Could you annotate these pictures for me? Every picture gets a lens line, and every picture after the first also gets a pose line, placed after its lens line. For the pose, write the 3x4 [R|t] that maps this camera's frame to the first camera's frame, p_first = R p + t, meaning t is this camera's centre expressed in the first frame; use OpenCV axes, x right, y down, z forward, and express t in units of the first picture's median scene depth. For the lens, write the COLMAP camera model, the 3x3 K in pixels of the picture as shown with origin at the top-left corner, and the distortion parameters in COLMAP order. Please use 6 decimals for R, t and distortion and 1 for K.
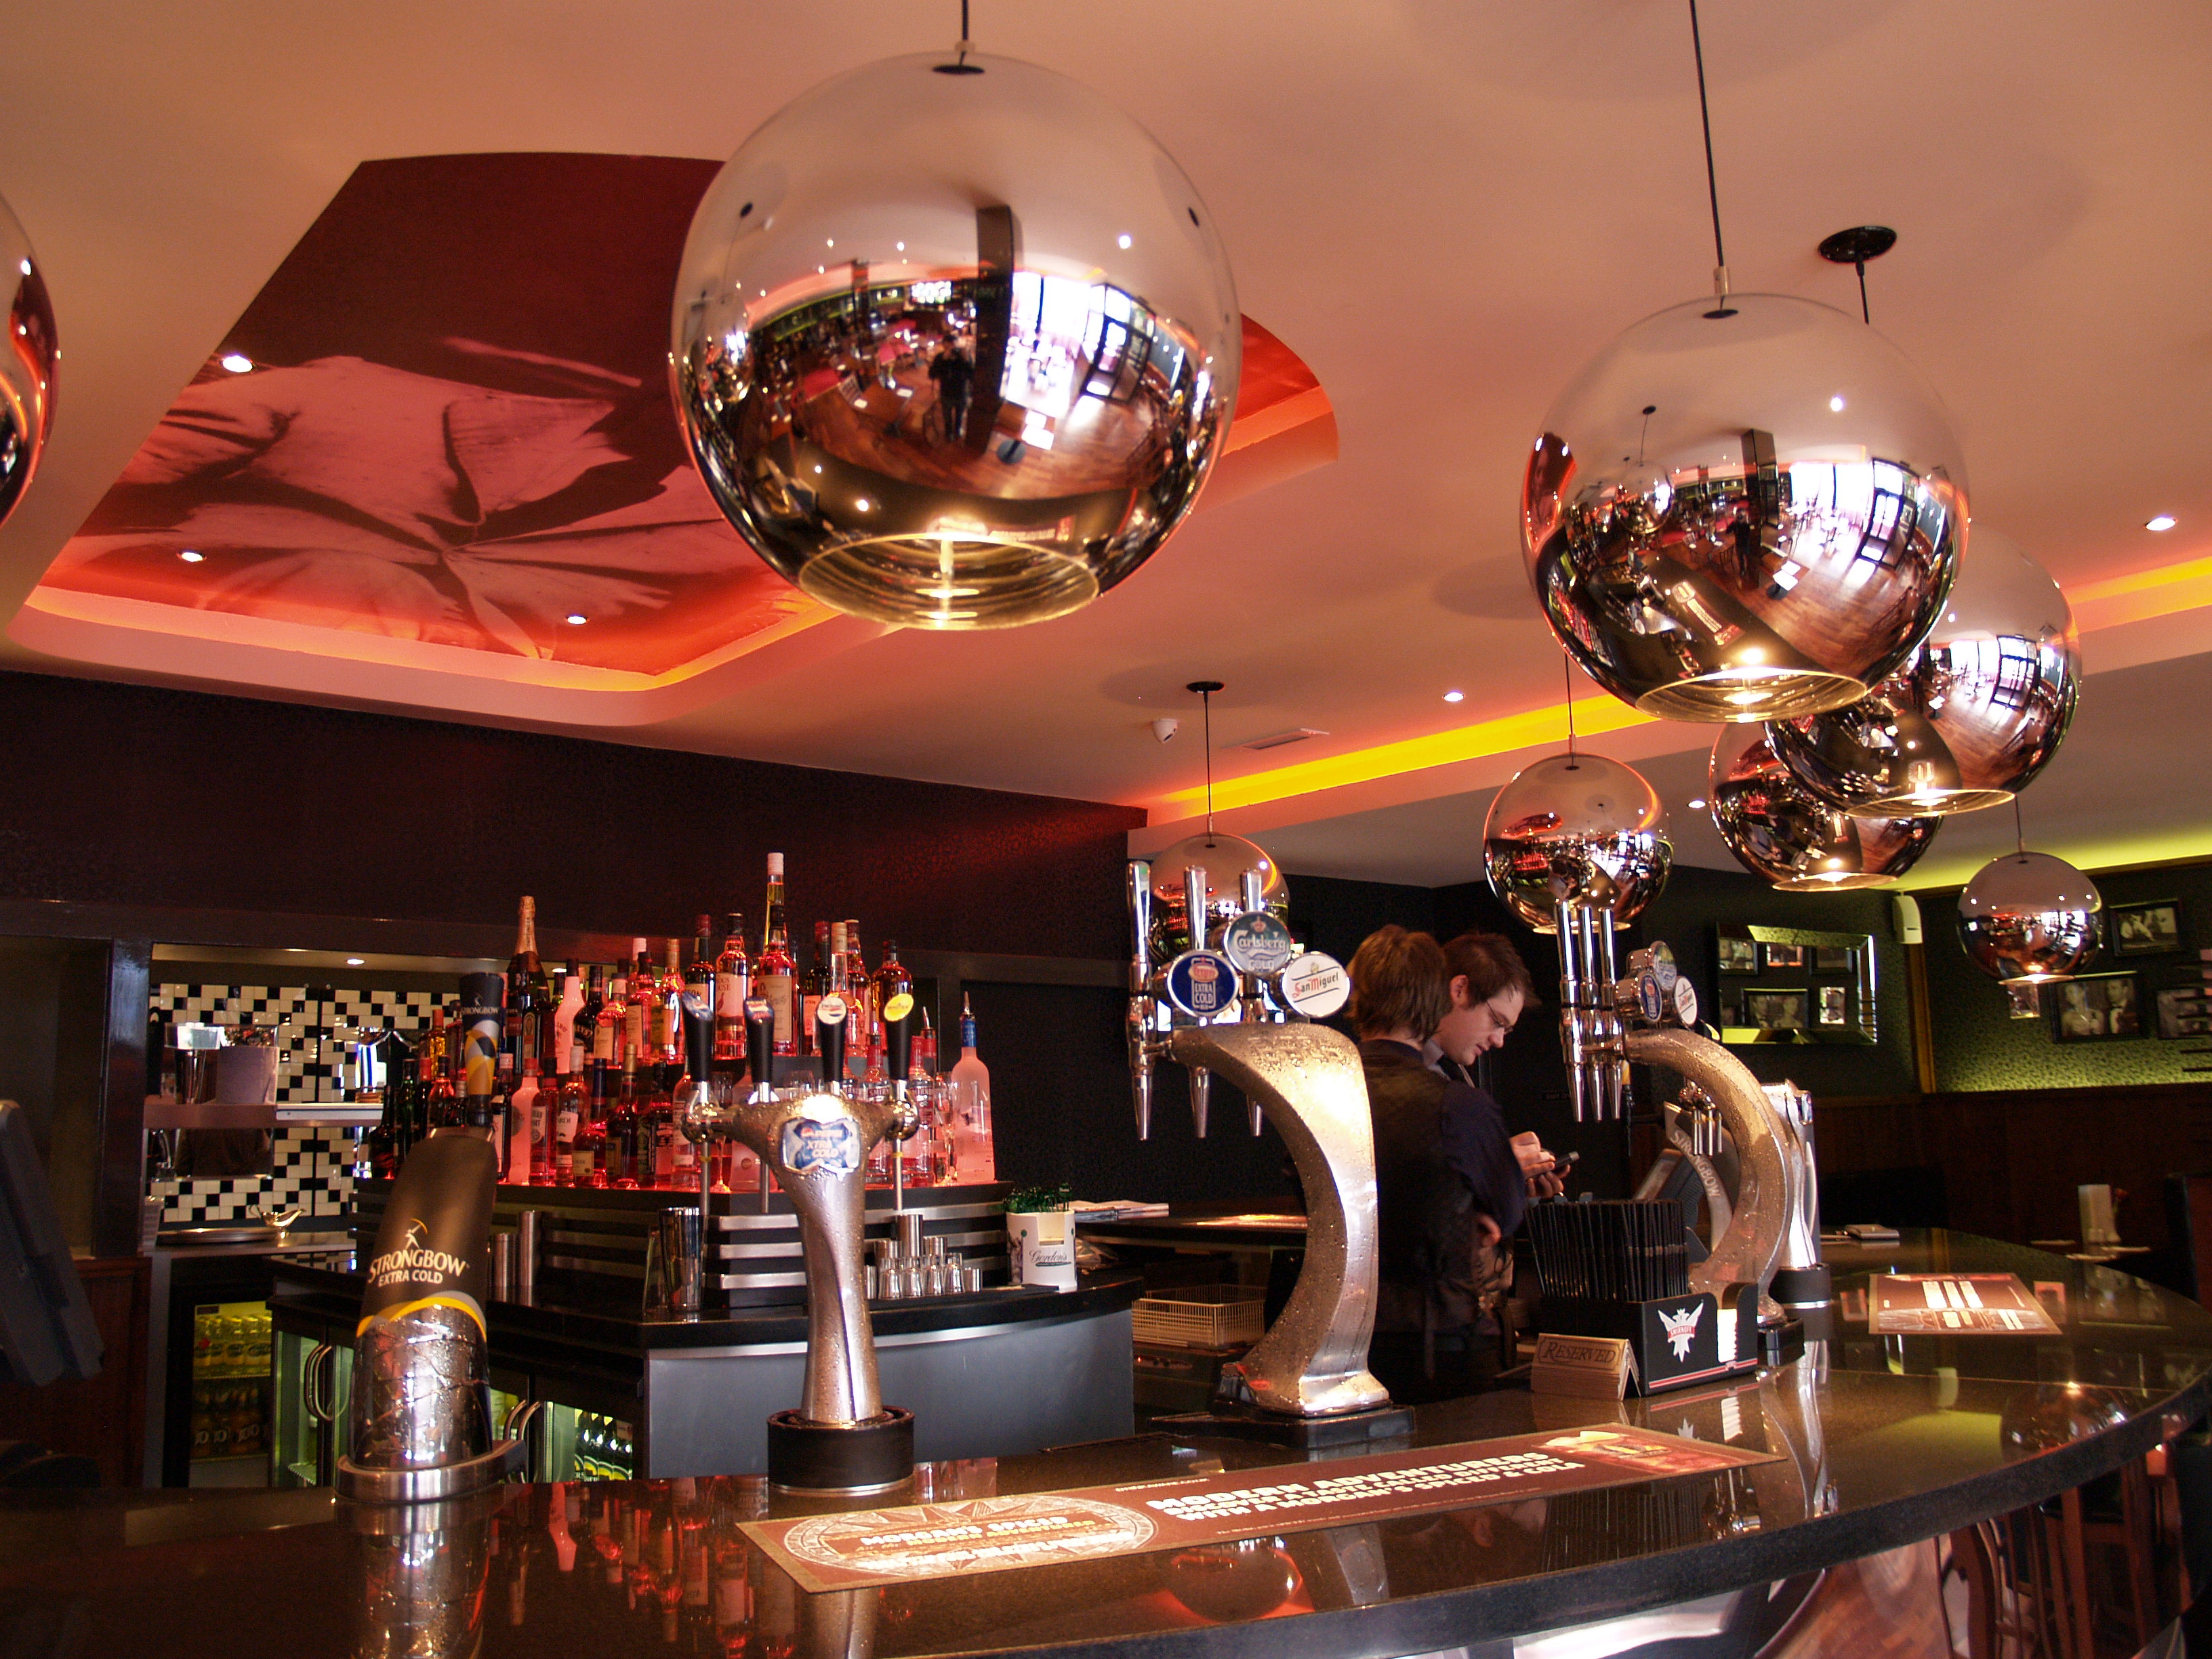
lens RADIAL K [[1822.4, 0, 1102.8], [0, 1822.4, 841.9], [0, 0, 1]] dist [-0.134866, 0.095445]
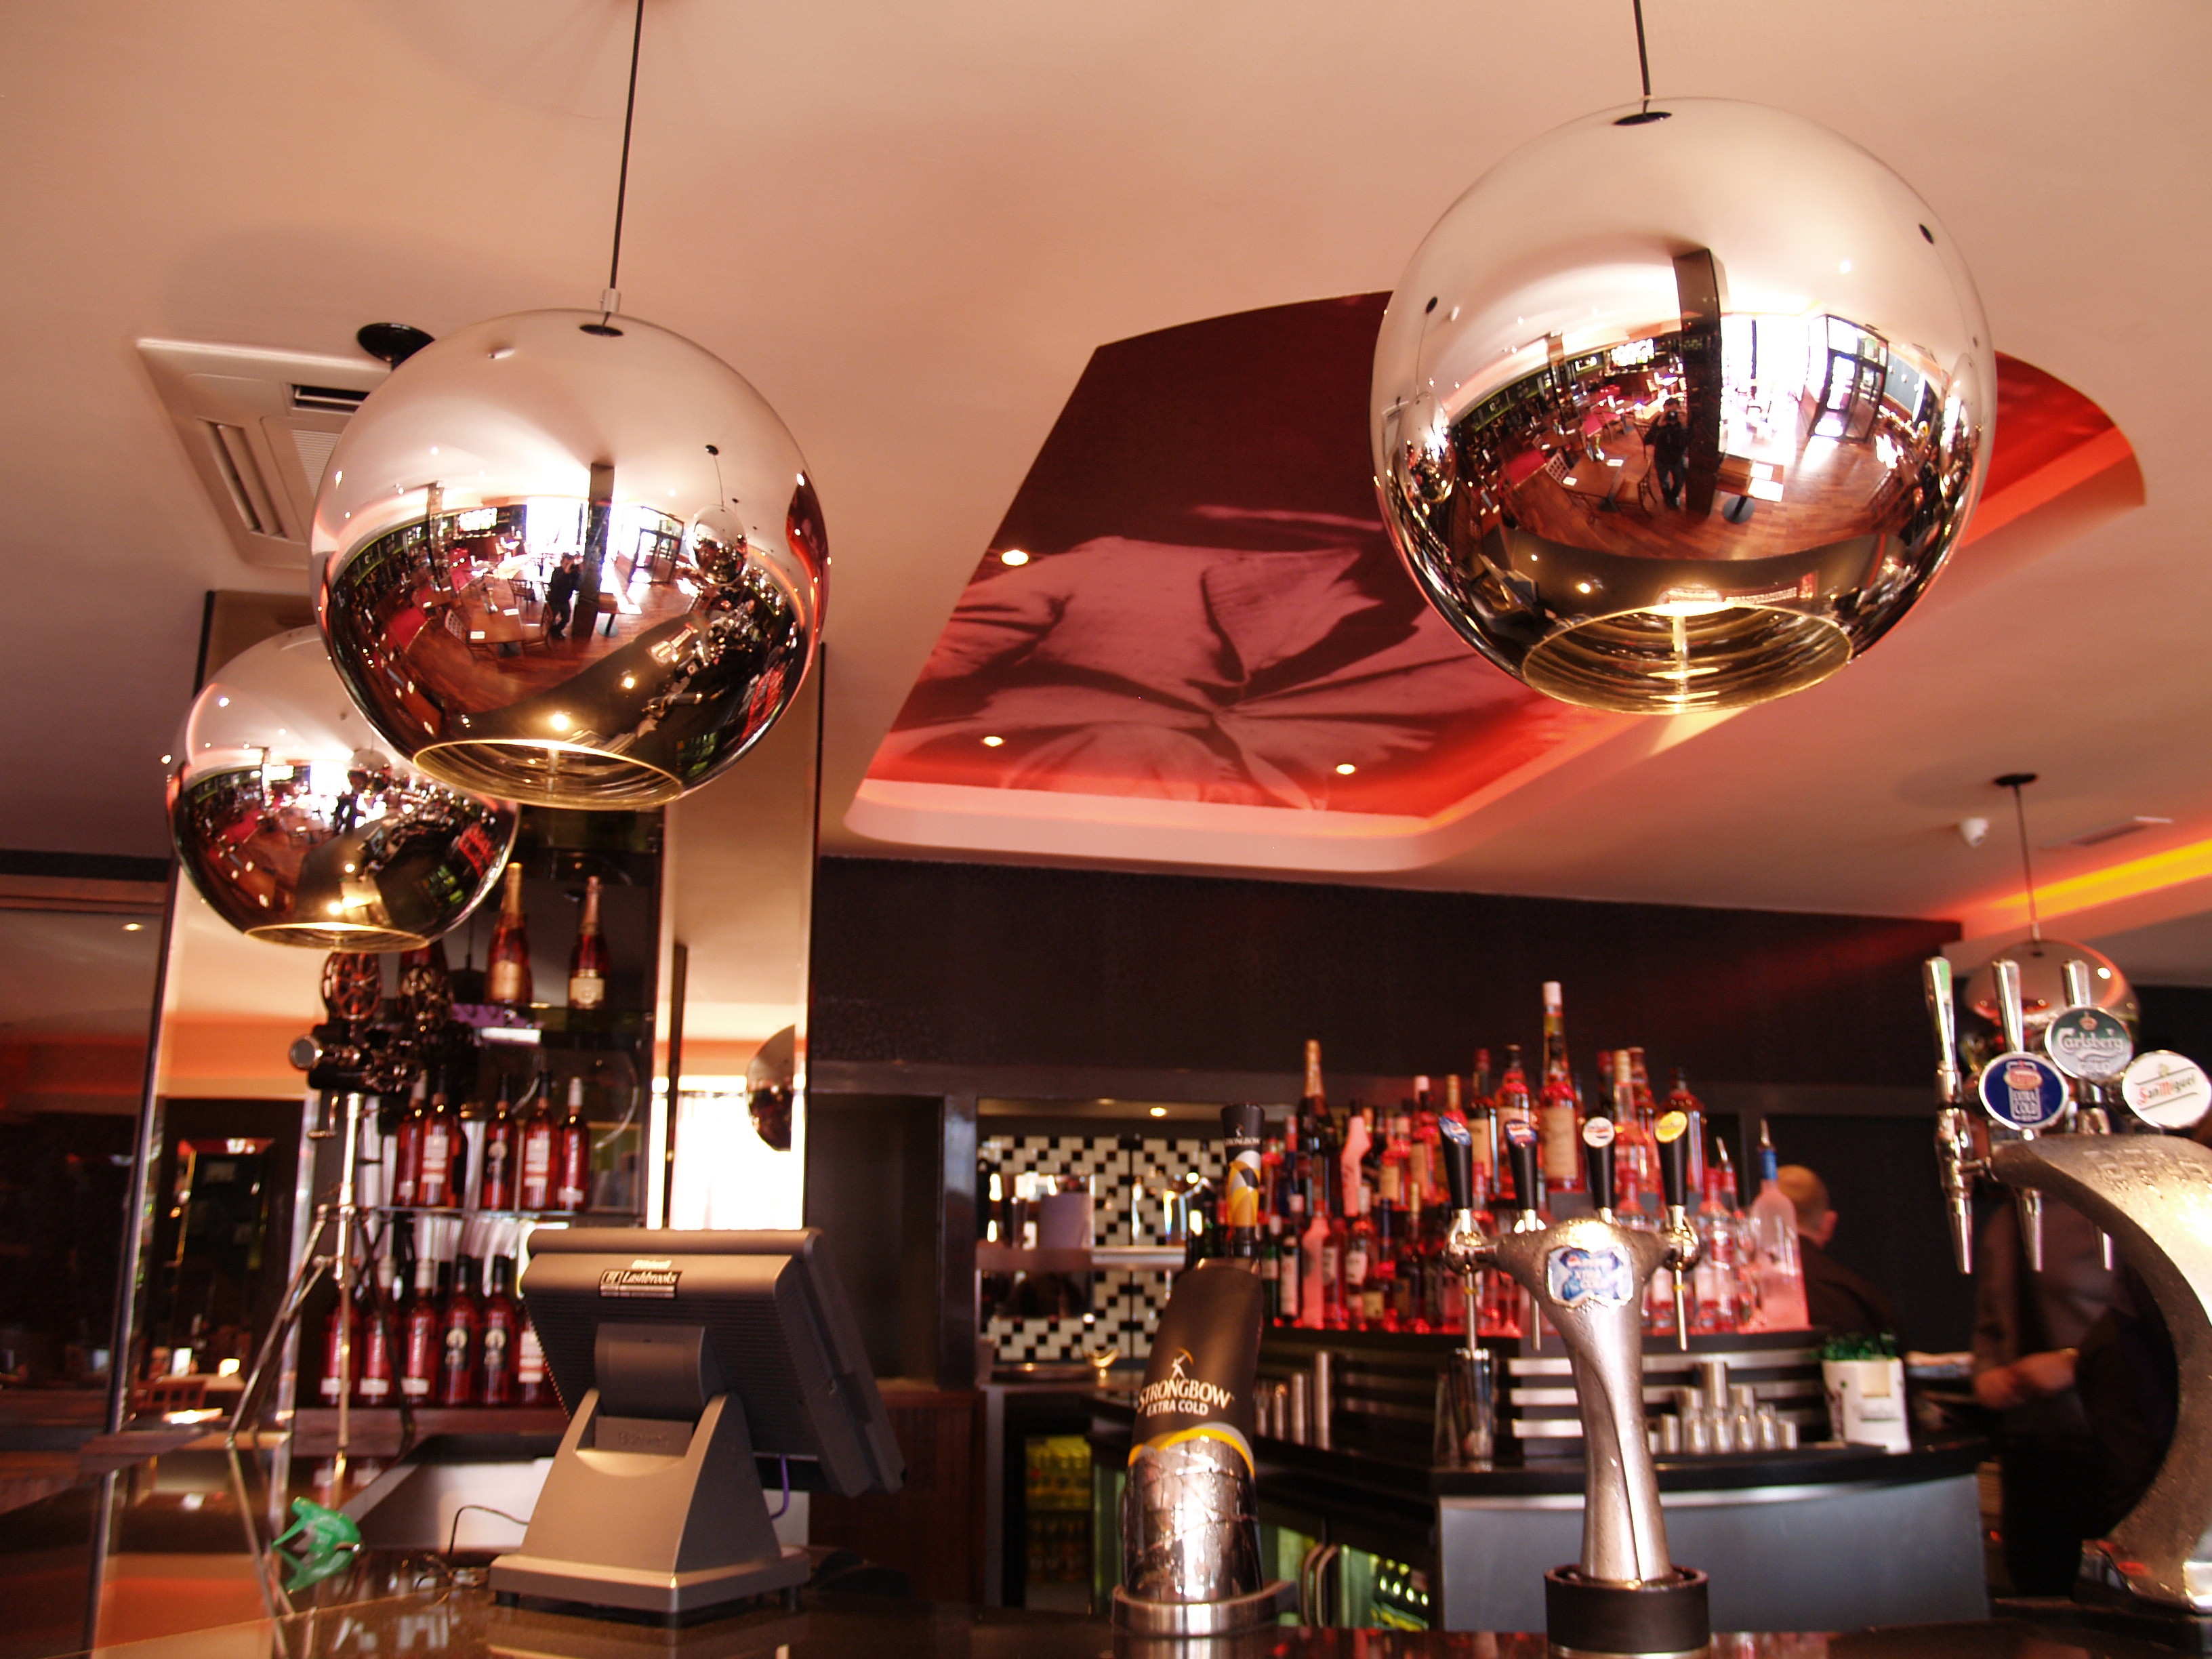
lens RADIAL K [[1810.3, 0, 1106.0], [0, 1810.3, 829.5], [0, 0, 1]] dist [-0.132076, 0.089434]
pose [[0.907268, -0.081665, -0.412548, 0.007521], [0.044732, 0.994139, -0.098419, 0.009125], [0.418167, 0.070838, 0.905604, 0.024441]]
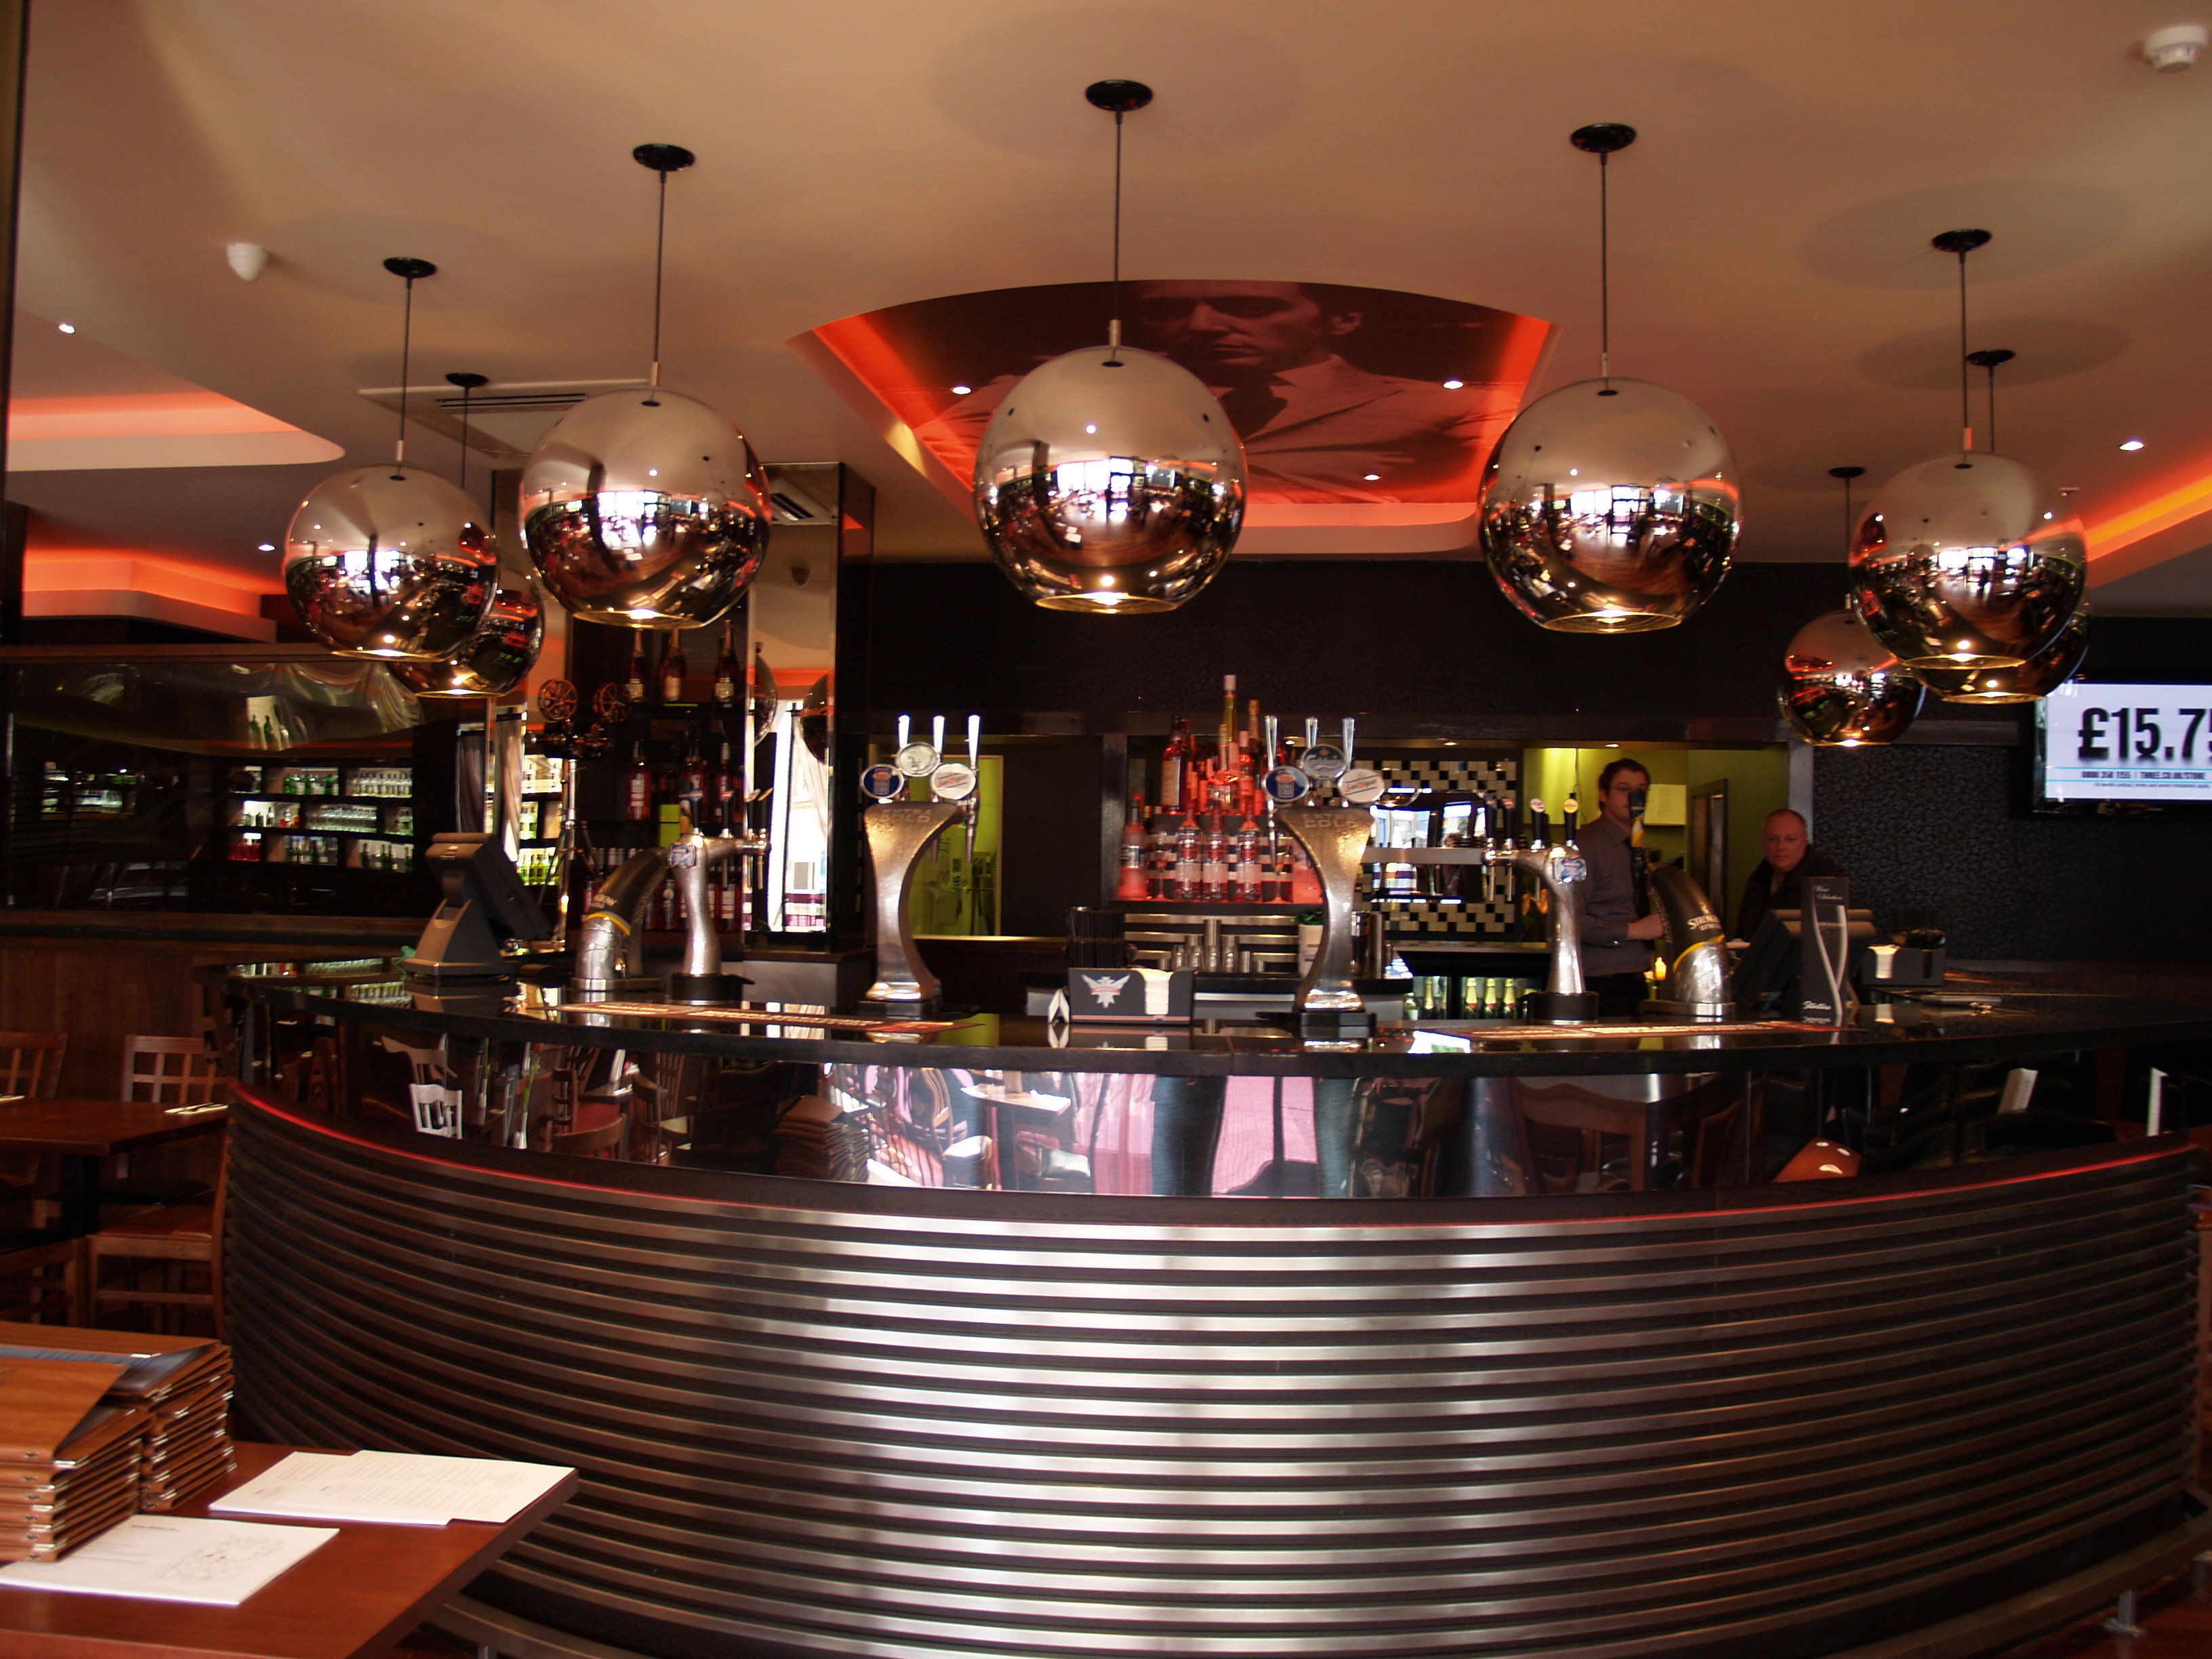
lens RADIAL K [[1822.4, 0, 1102.8], [0, 1822.4, 841.9], [0, 0, 1]] dist [-0.134866, 0.095445]
pose [[0.669099, 0.023415, -0.742804, 0.949257], [0.078731, 0.991646, 0.102177, -0.021367], [0.738991, -0.126848, 0.661666, -0.063612]]
